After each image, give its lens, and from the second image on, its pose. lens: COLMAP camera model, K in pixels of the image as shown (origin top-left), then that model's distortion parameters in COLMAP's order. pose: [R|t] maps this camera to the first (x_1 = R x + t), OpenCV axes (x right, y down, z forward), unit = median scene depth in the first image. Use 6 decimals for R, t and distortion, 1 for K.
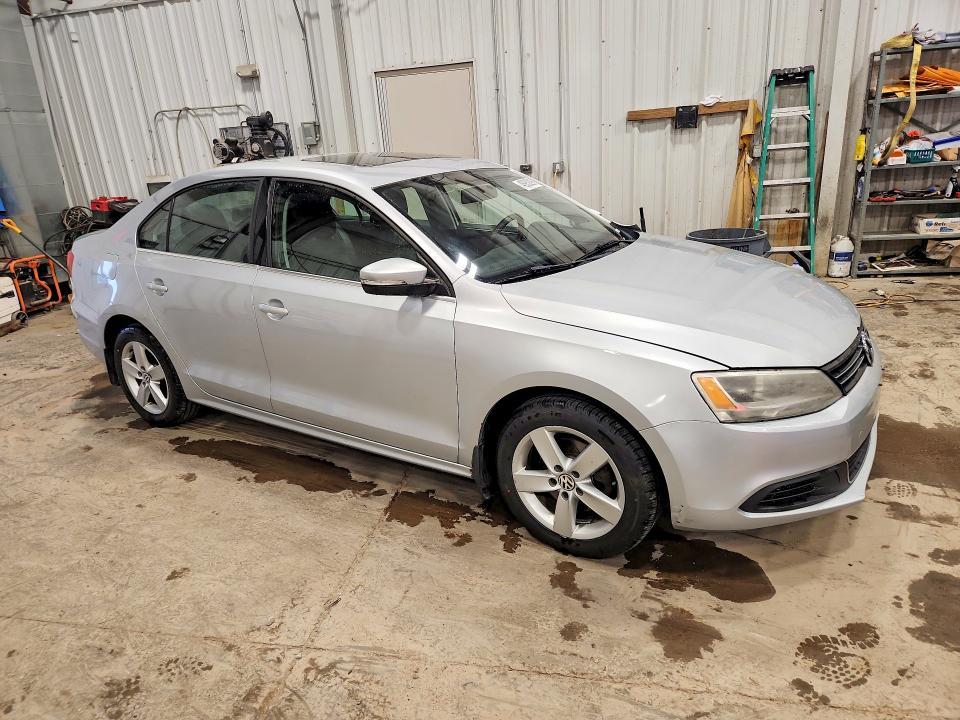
lens RADIAL K [[635.4, 0, 480.0], [0, 635.4, 360.0], [0, 0, 1]] dist [0.088522, -0.078635]
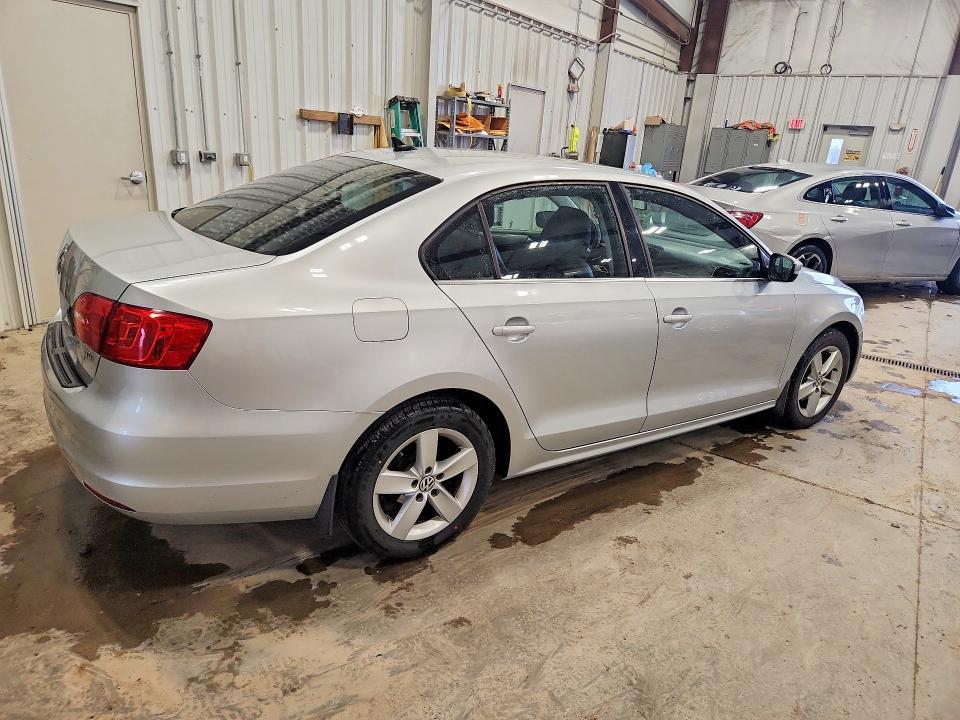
lens RADIAL K [[635.4, 0, 480.0], [0, 635.4, 360.0], [0, 0, 1]] dist [0.088522, -0.078635]
pose [[0.376306, -0.207160, 0.903039, -0.931018], [0.206045, 0.968986, 0.136427, -0.145427], [-0.903294, 0.134728, 0.407319, 0.621505]]
